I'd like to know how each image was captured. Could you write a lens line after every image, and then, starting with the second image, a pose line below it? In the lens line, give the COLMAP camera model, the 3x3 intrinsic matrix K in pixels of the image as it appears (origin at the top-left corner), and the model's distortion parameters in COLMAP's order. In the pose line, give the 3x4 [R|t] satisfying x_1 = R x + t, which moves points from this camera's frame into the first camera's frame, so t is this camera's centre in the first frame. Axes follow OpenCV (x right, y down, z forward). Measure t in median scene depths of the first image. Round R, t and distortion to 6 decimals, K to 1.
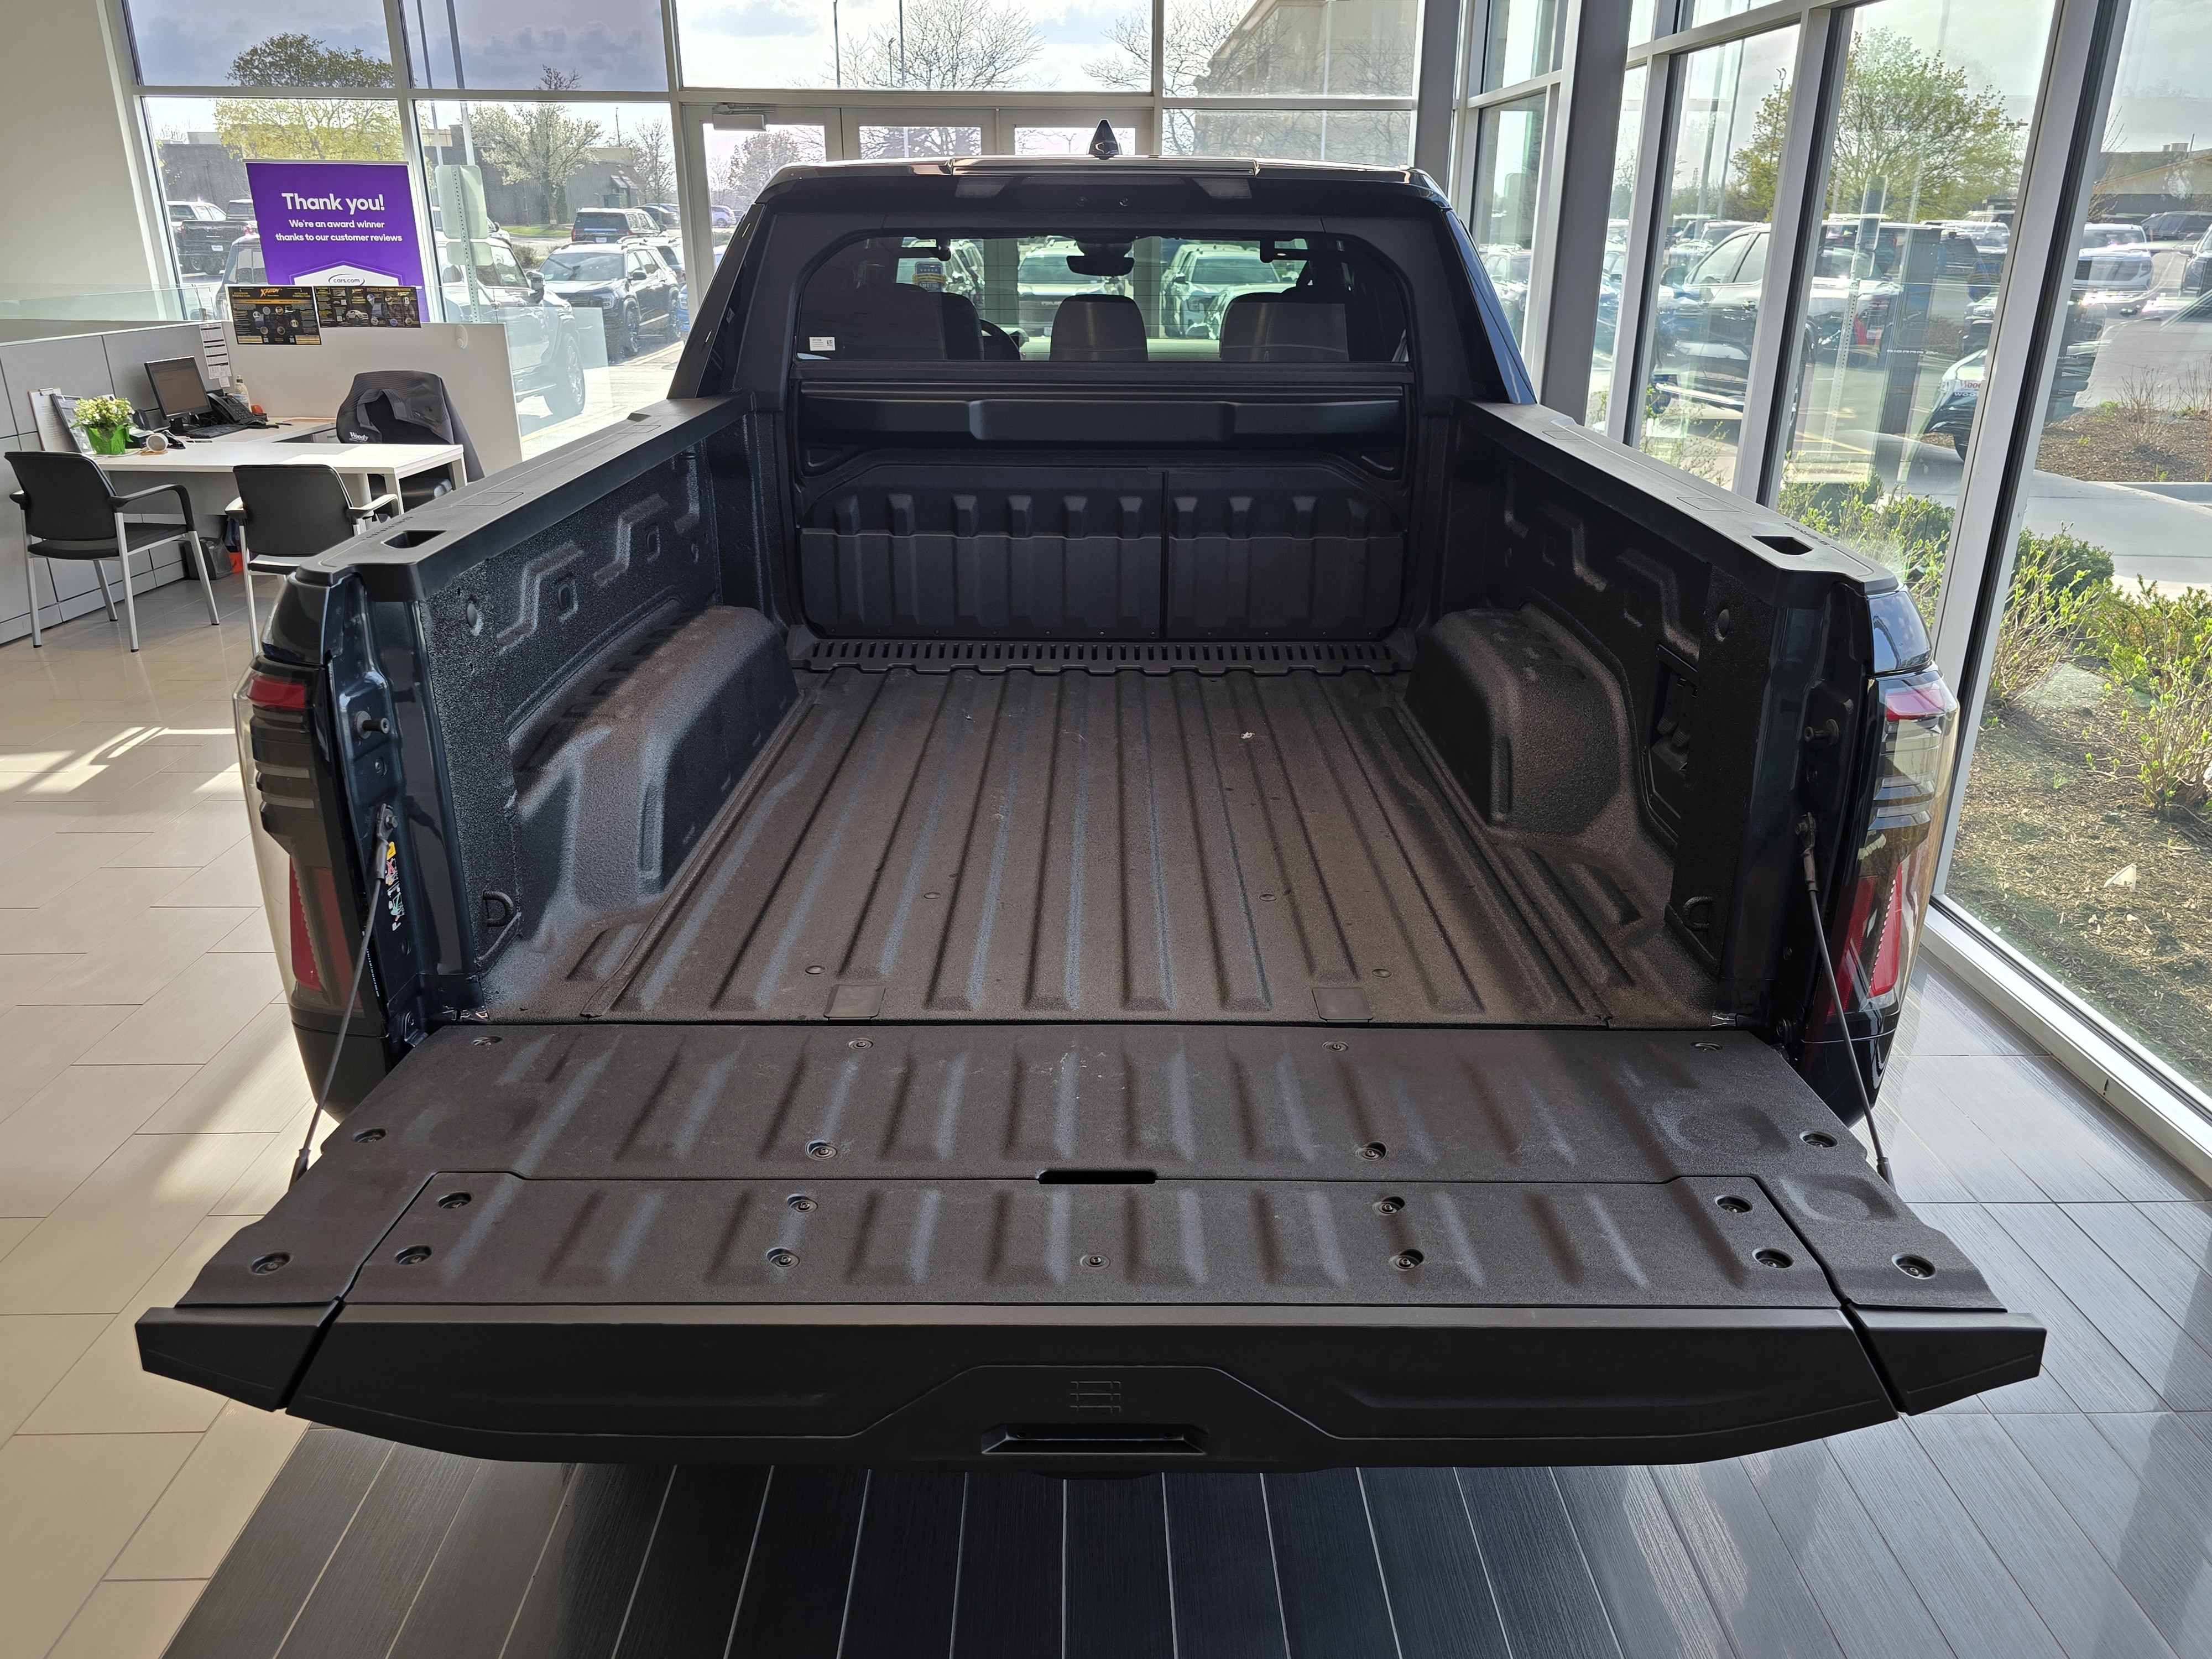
lens RADIAL K [[1704.8, 0, 1118.2], [0, 1704.8, 873.6], [0, 0, 1]] dist [0.037567, 0.000686]
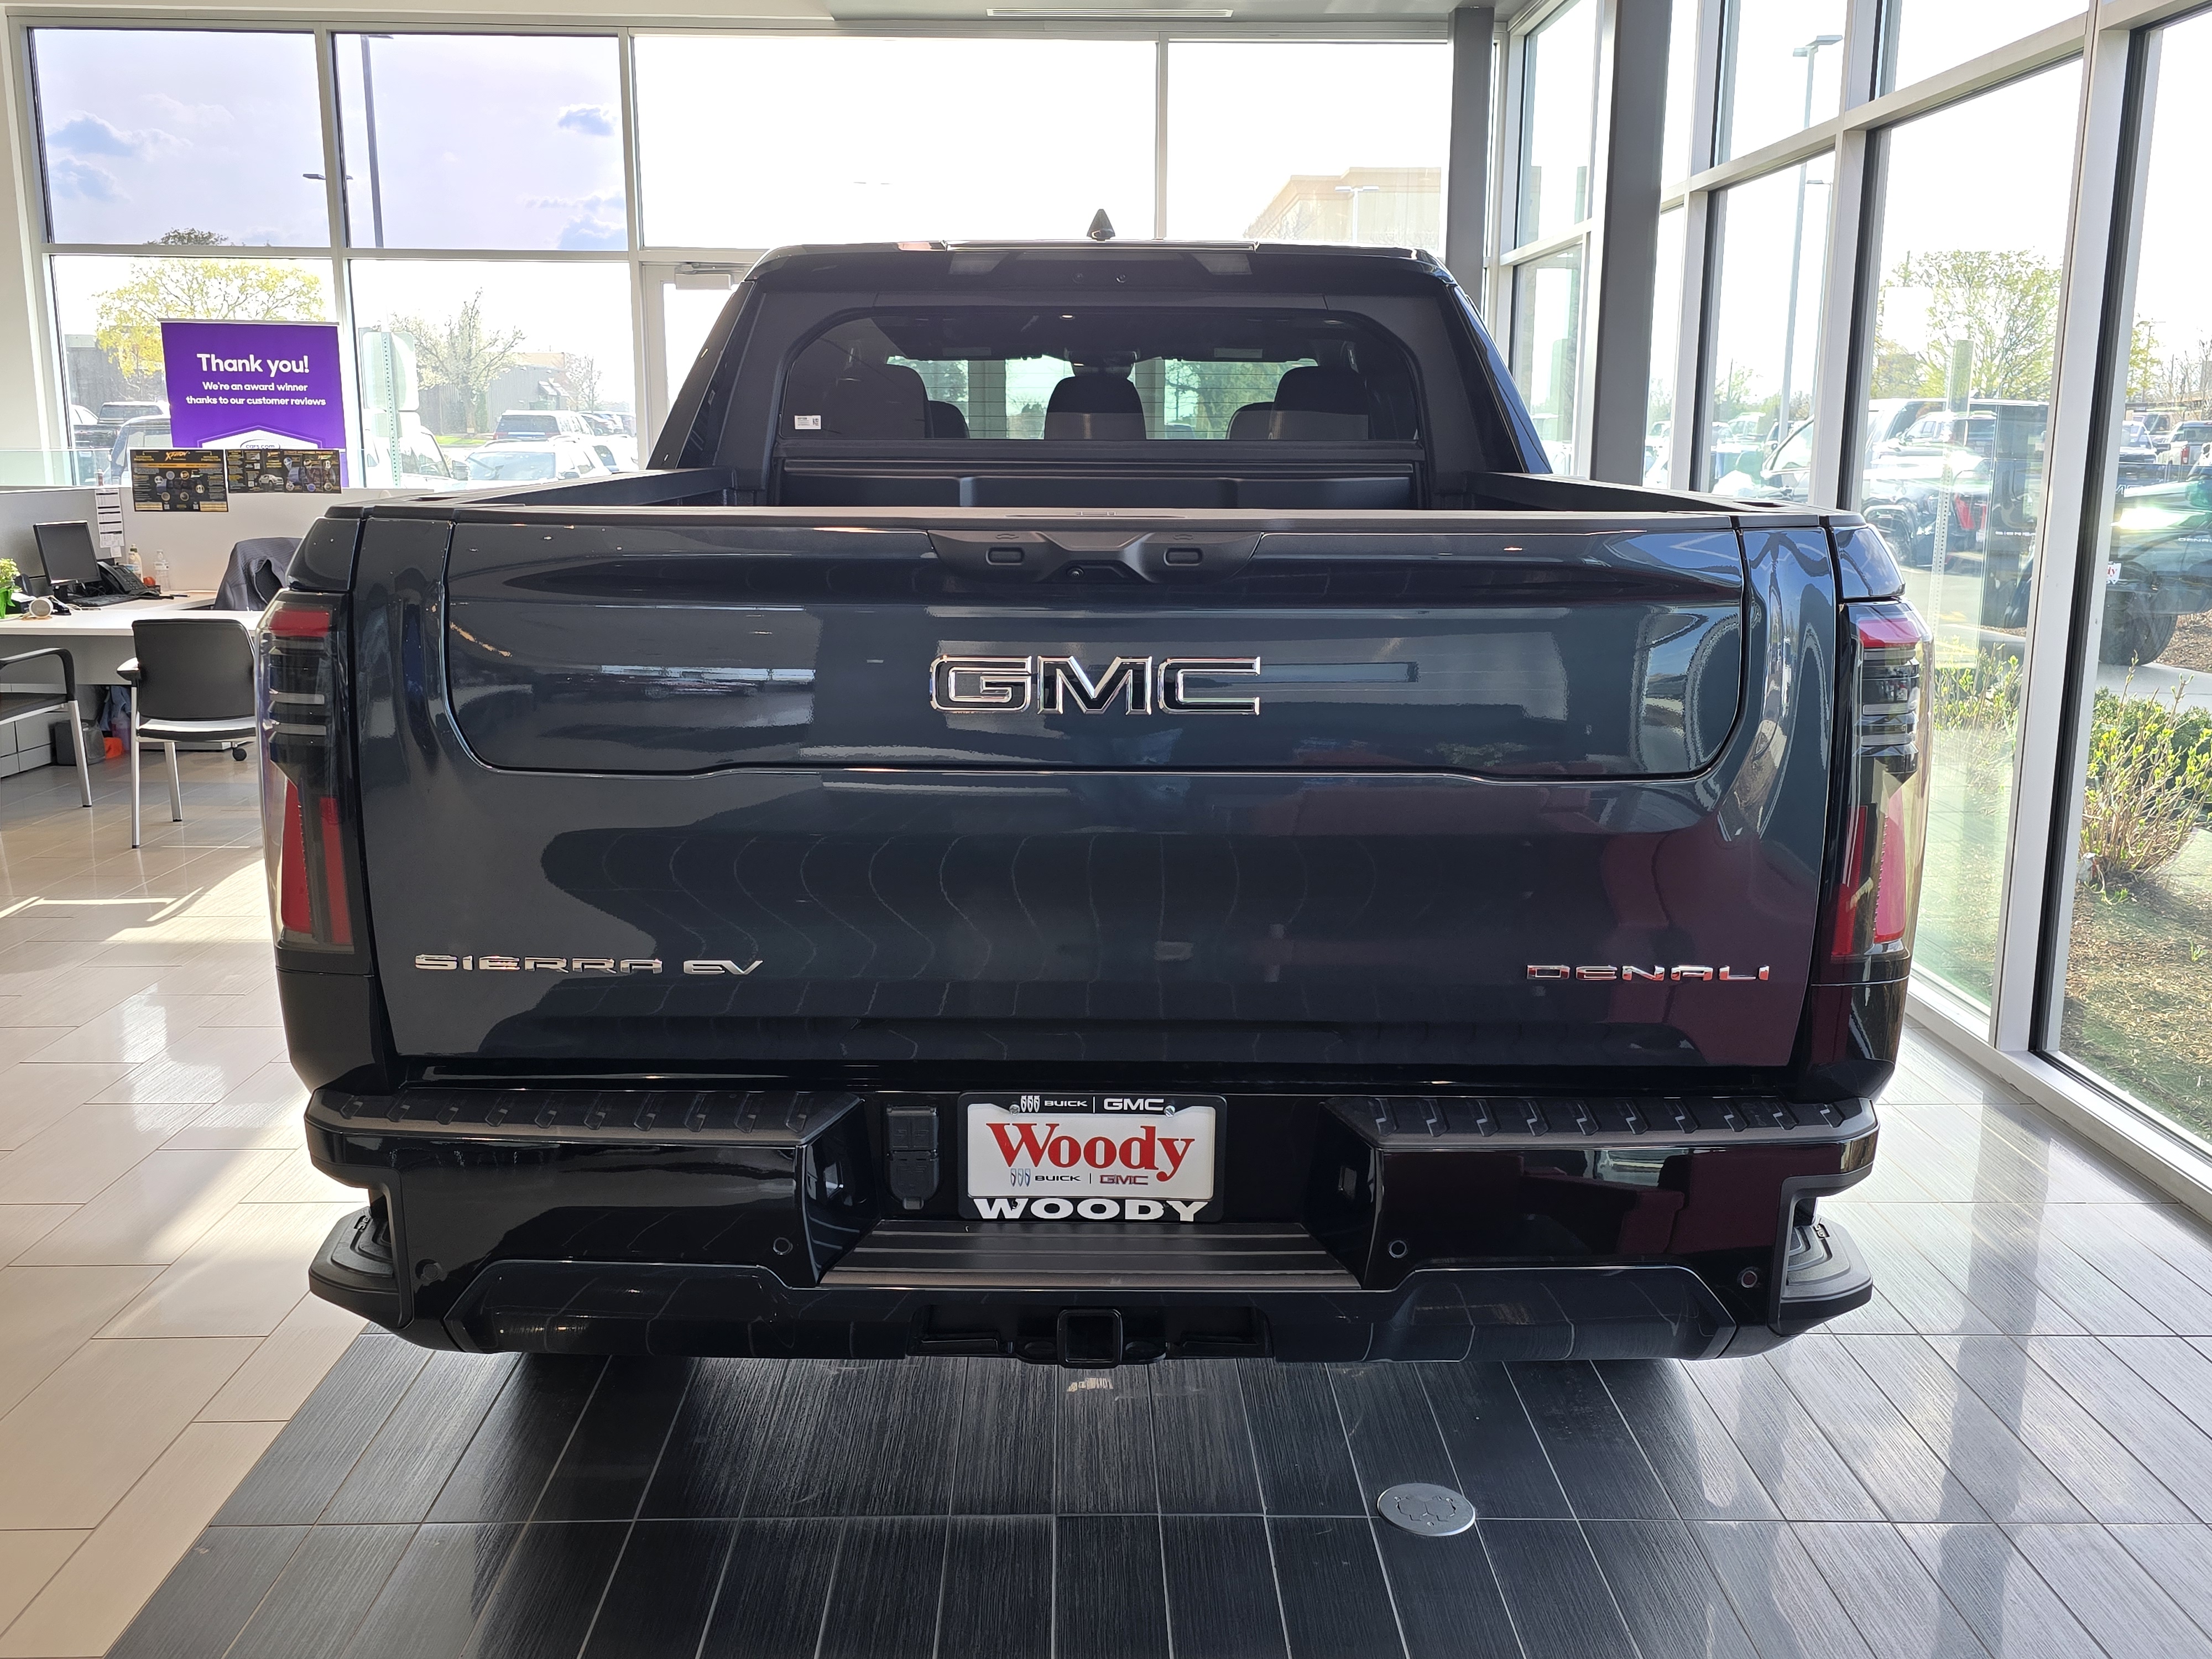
lens RADIAL K [[2100.4, 0, 1106.0], [0, 2100.4, 829.5], [0, 0, 1]] dist [0.069681, -0.008112]
pose [[0.999977, -0.000657, -0.006796, 0.001063], [-0.000599, 0.983065, -0.183256, 0.058078], [0.006801, 0.183256, 0.983042, -0.053111]]
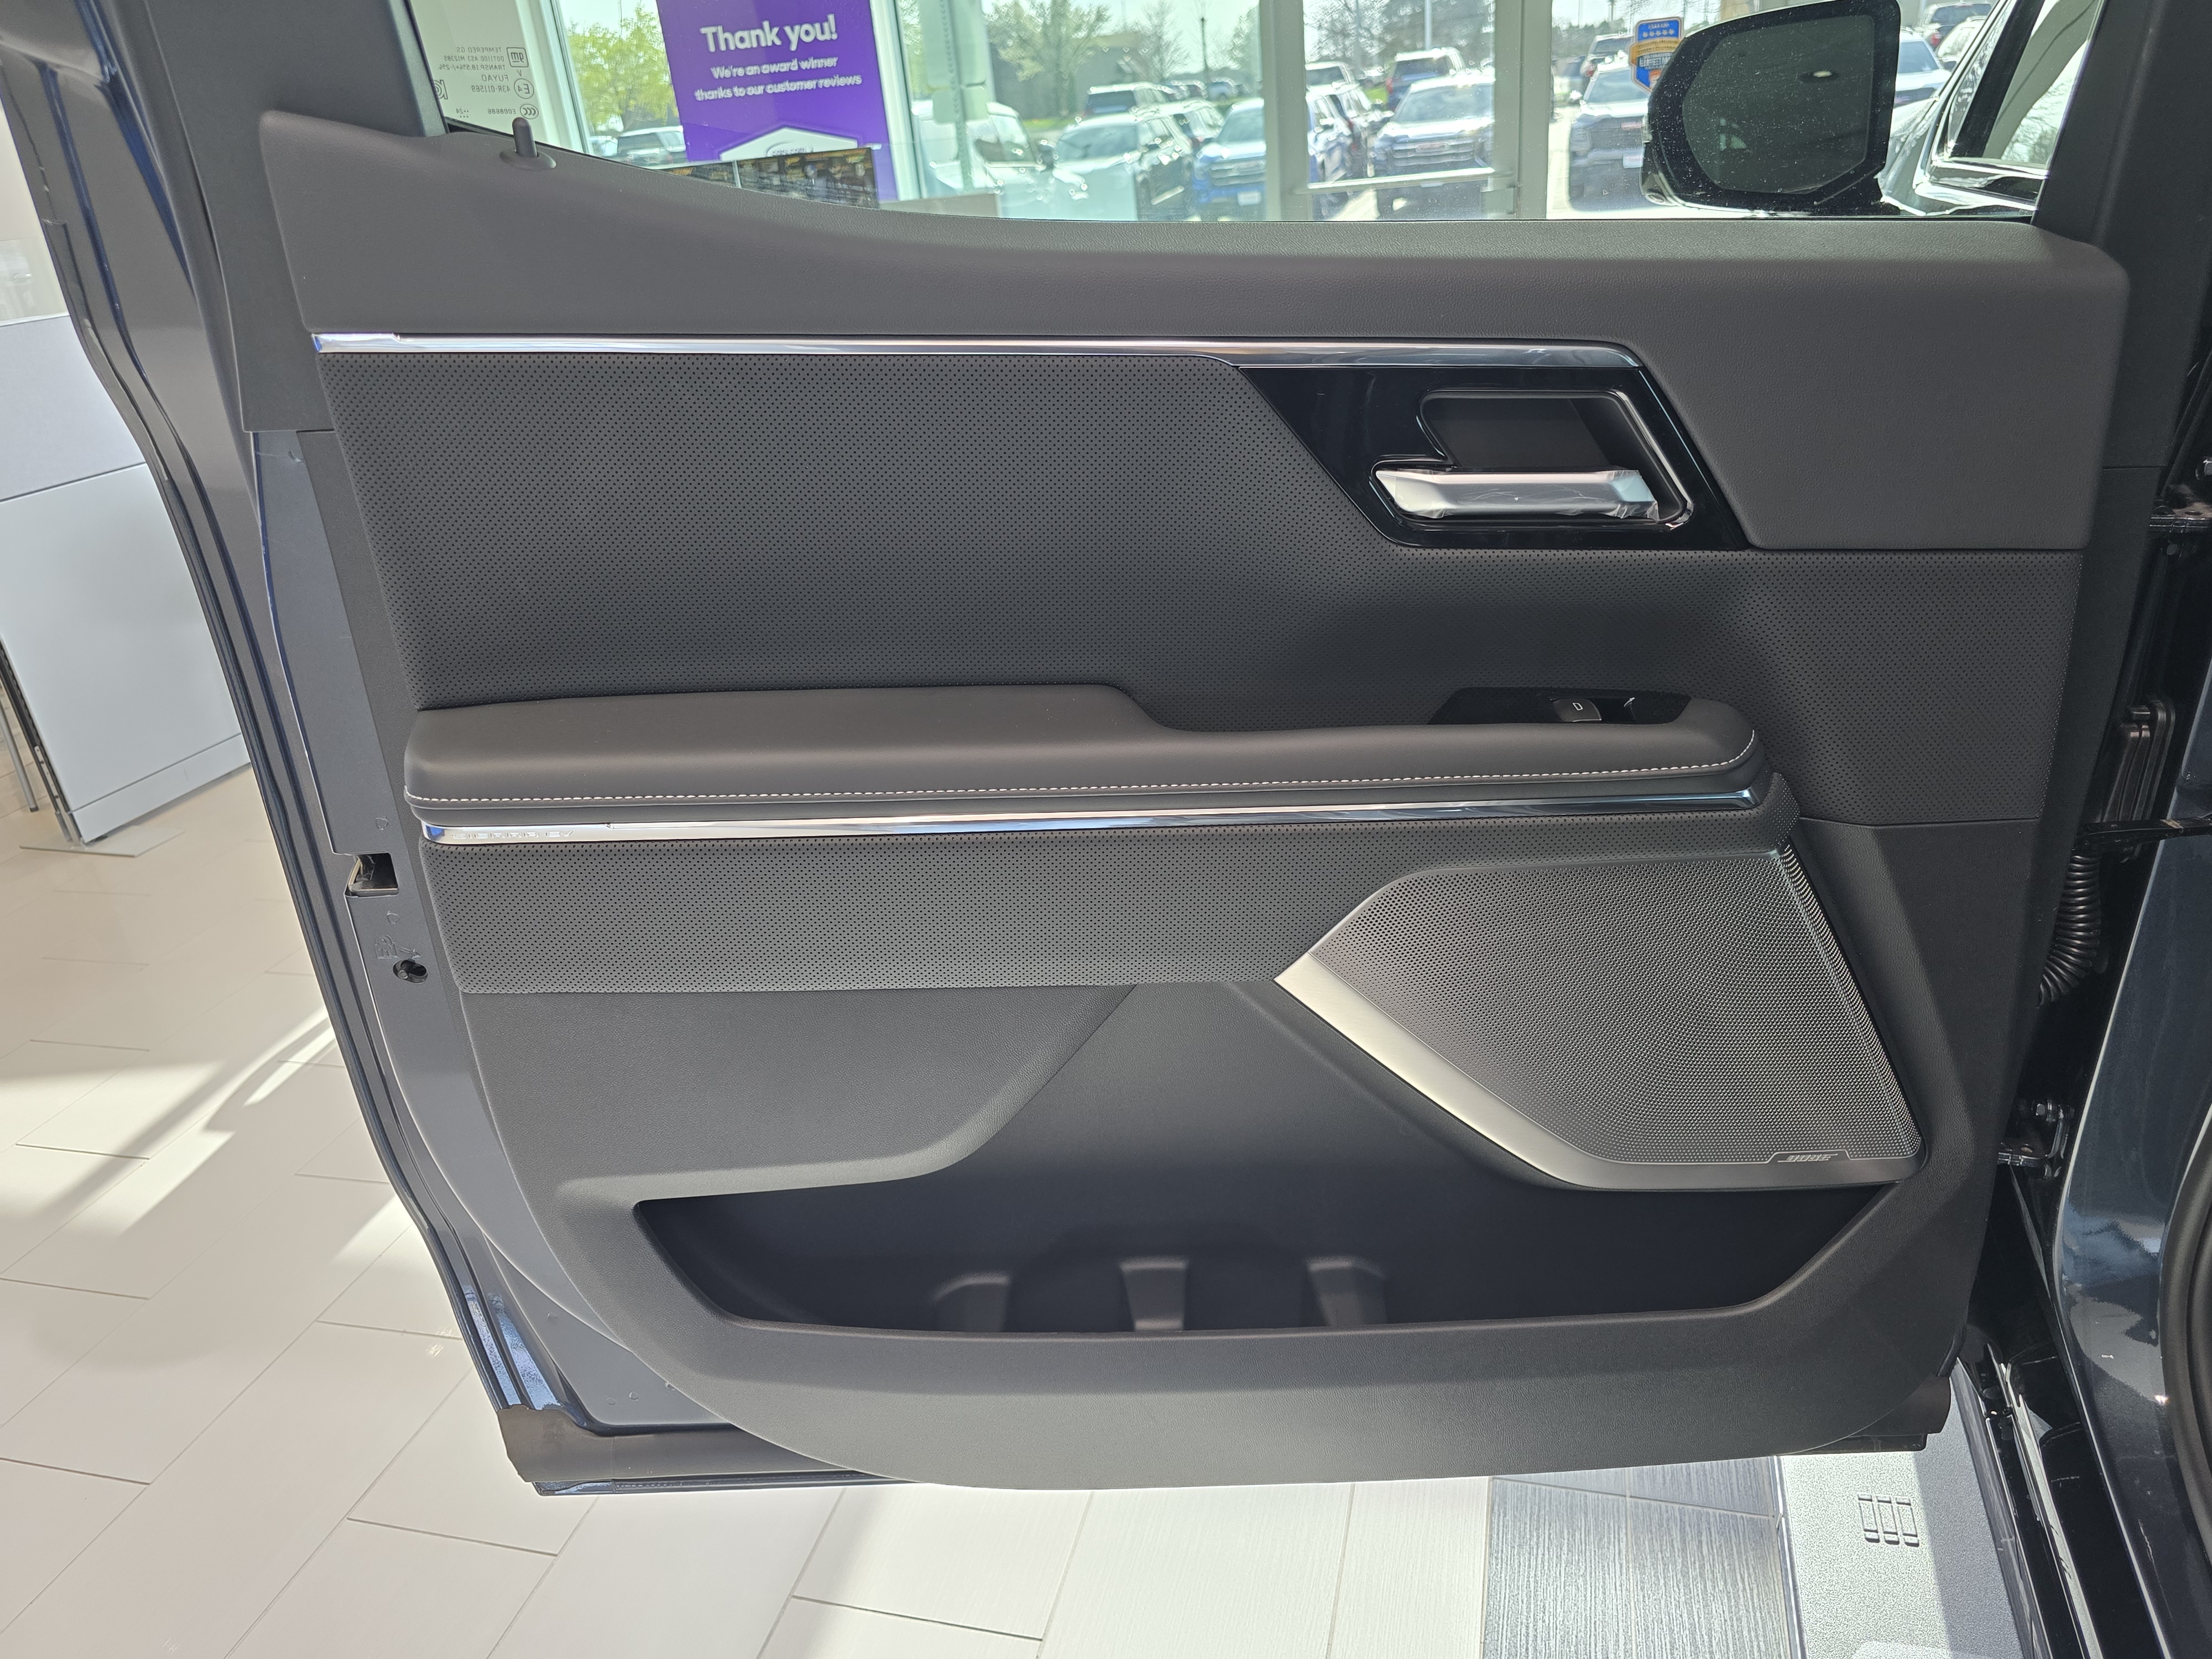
lens RADIAL K [[1475.6, 0, 1106.0], [0, 1475.6, 829.5], [0, 0, 1]] dist [0.001348, -0.000332]
pose [[0.959633, 0.037162, -0.278789, -0.153950], [-0.010802, 0.995371, 0.095498, -0.134713], [0.281048, -0.088632, 0.955592, 0.460660]]
